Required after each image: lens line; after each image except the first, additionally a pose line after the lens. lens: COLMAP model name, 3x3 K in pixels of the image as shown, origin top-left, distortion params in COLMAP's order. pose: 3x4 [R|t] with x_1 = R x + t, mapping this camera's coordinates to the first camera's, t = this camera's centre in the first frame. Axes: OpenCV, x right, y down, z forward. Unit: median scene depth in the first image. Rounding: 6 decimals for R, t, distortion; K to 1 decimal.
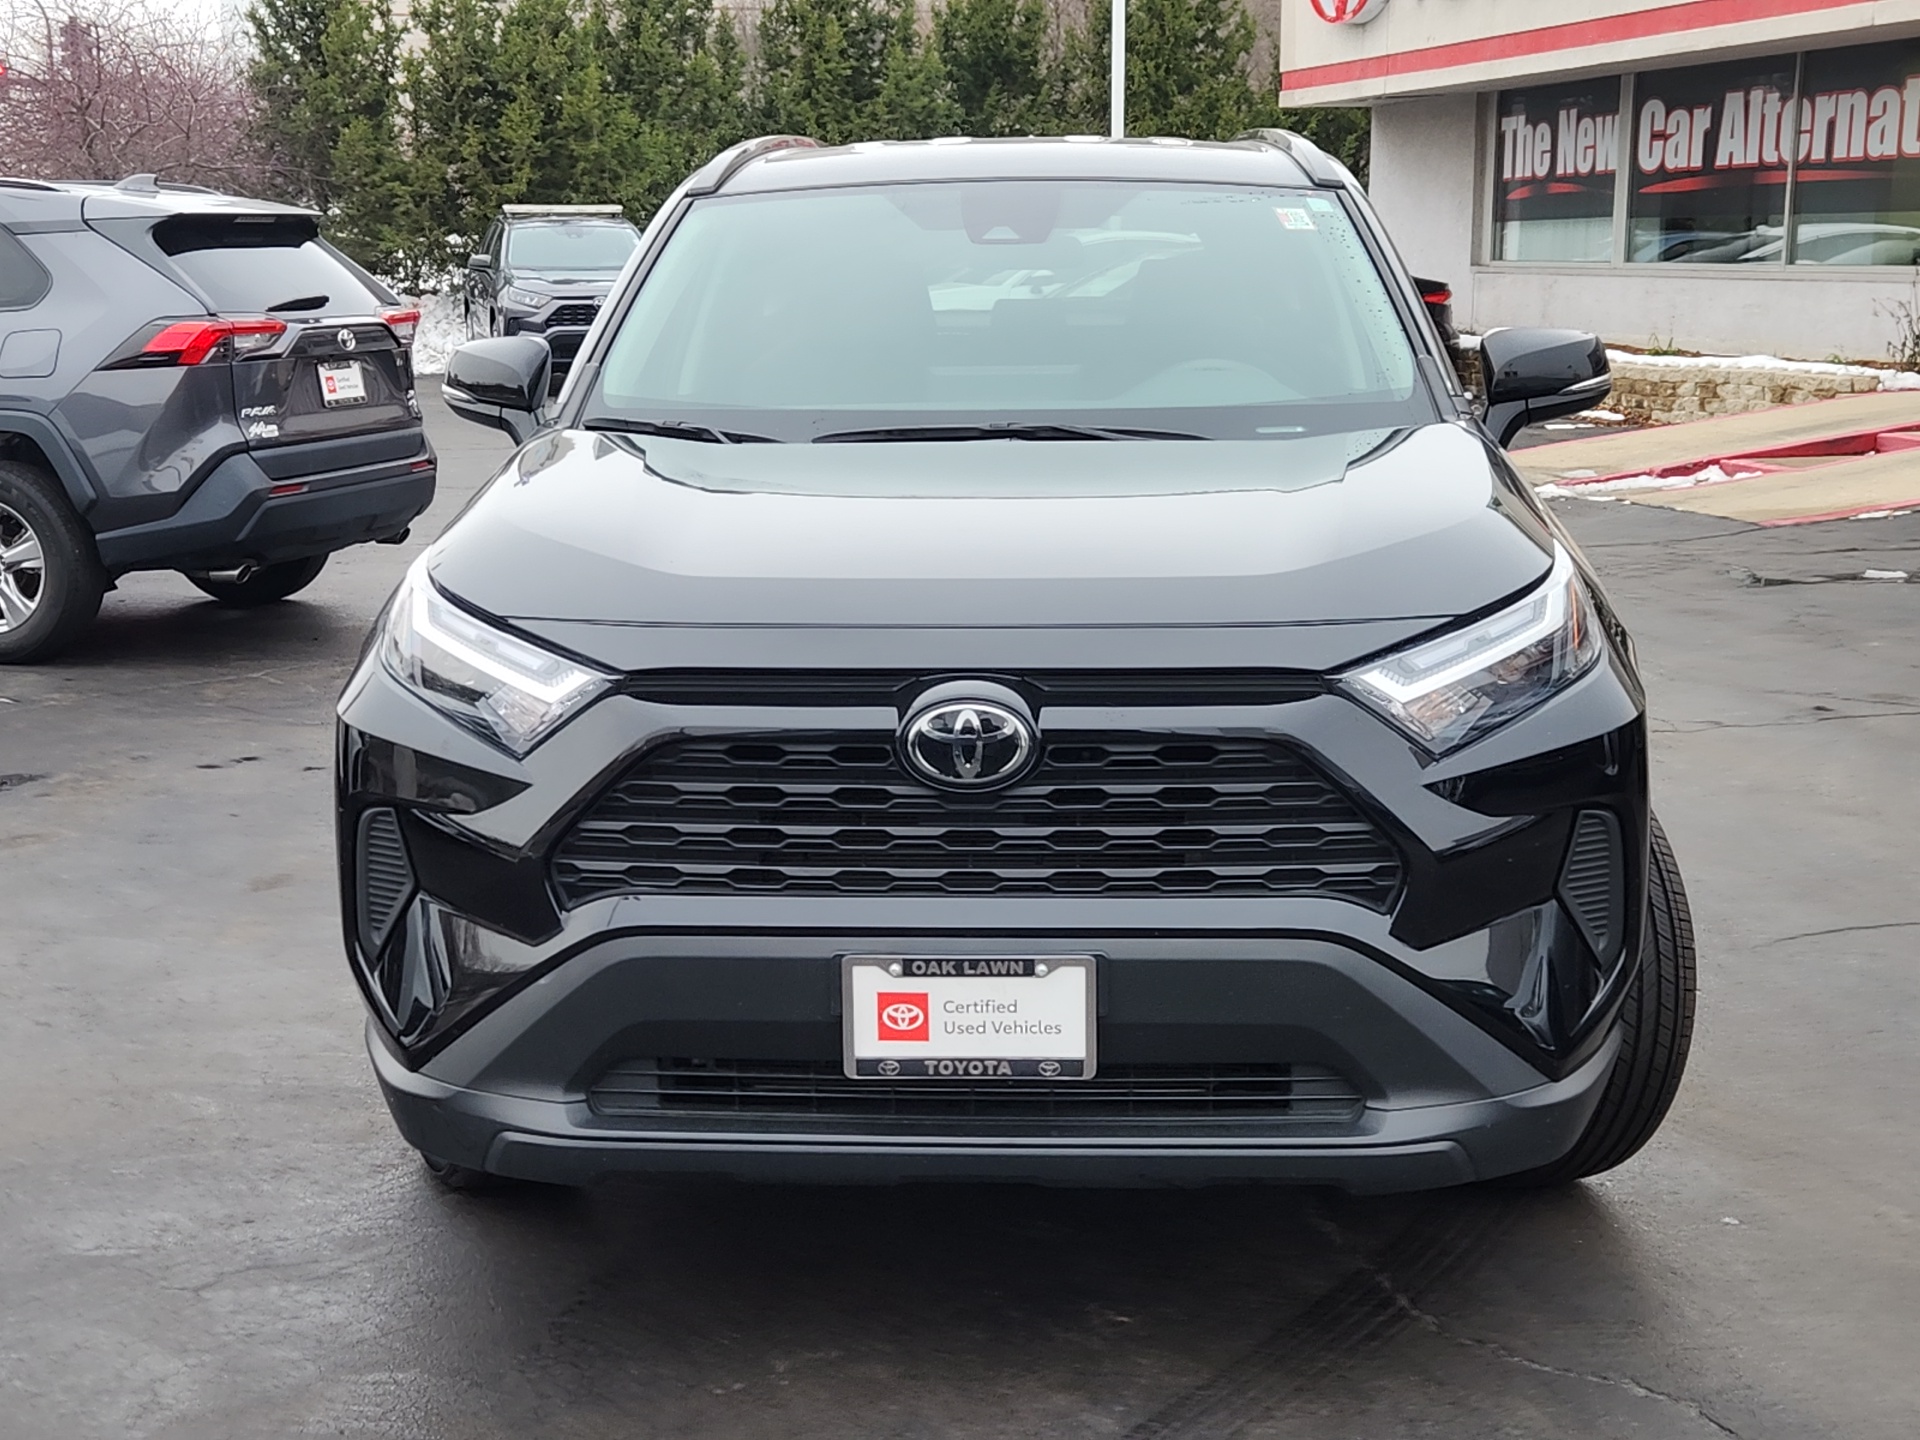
lens RADIAL K [[2412.0, 0, 989.0], [0, 2412.0, 712.3], [0, 0, 1]] dist [0.072455, -0.090952]
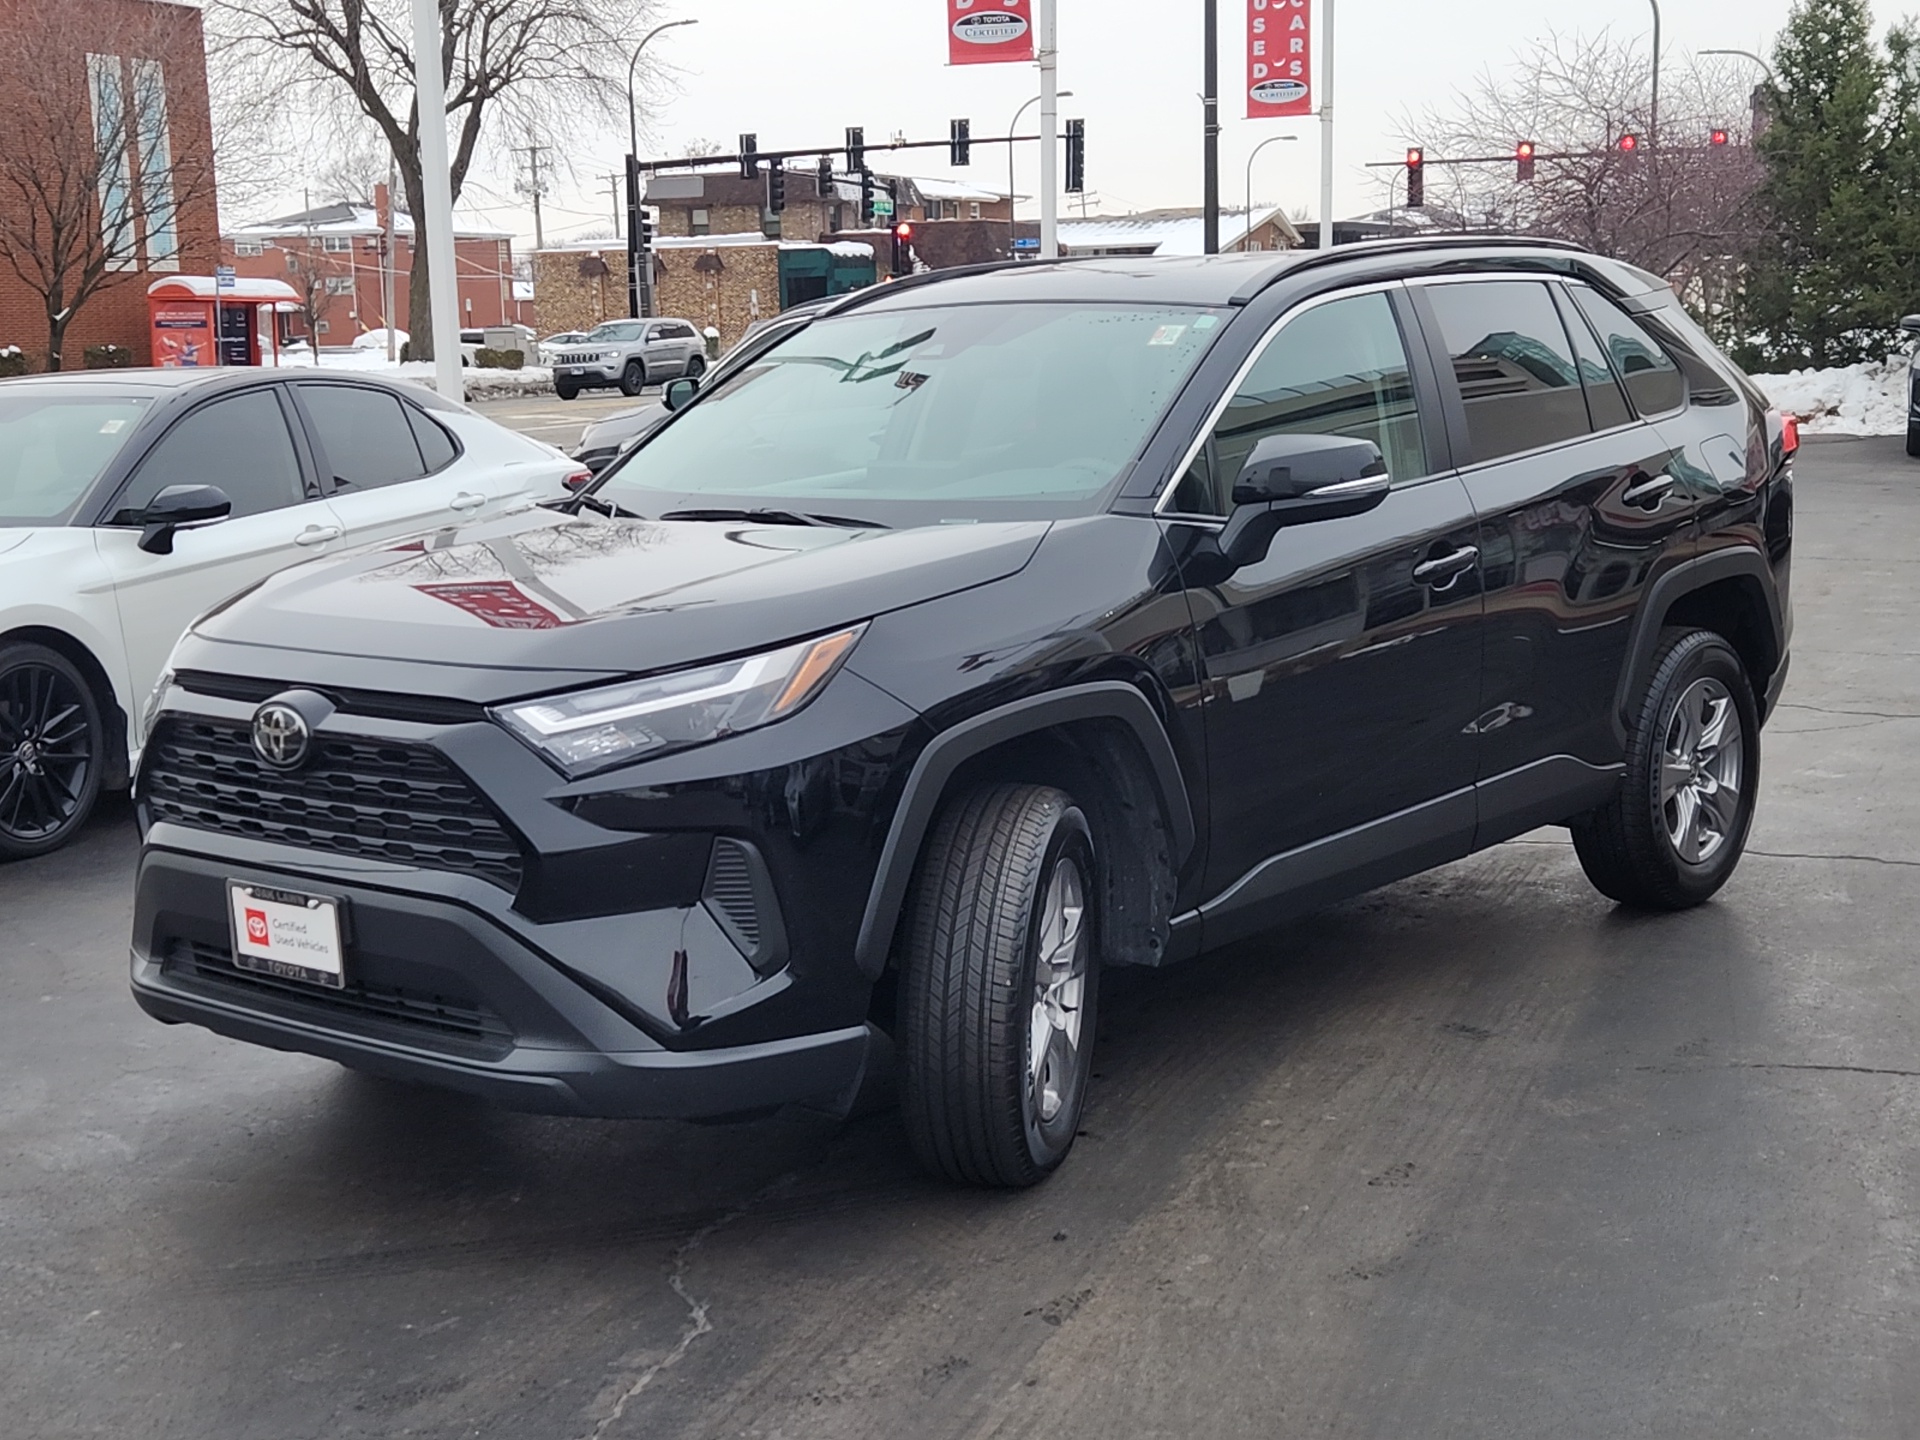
lens RADIAL K [[2412.0, 0, 989.0], [0, 2412.0, 712.3], [0, 0, 1]] dist [0.072455, -0.090952]
pose [[0.824493, 0.077098, -0.560595, 1.093488], [-0.091123, 0.995835, 0.002938, -0.040956], [0.558487, 0.048661, 0.828085, 0.062874]]
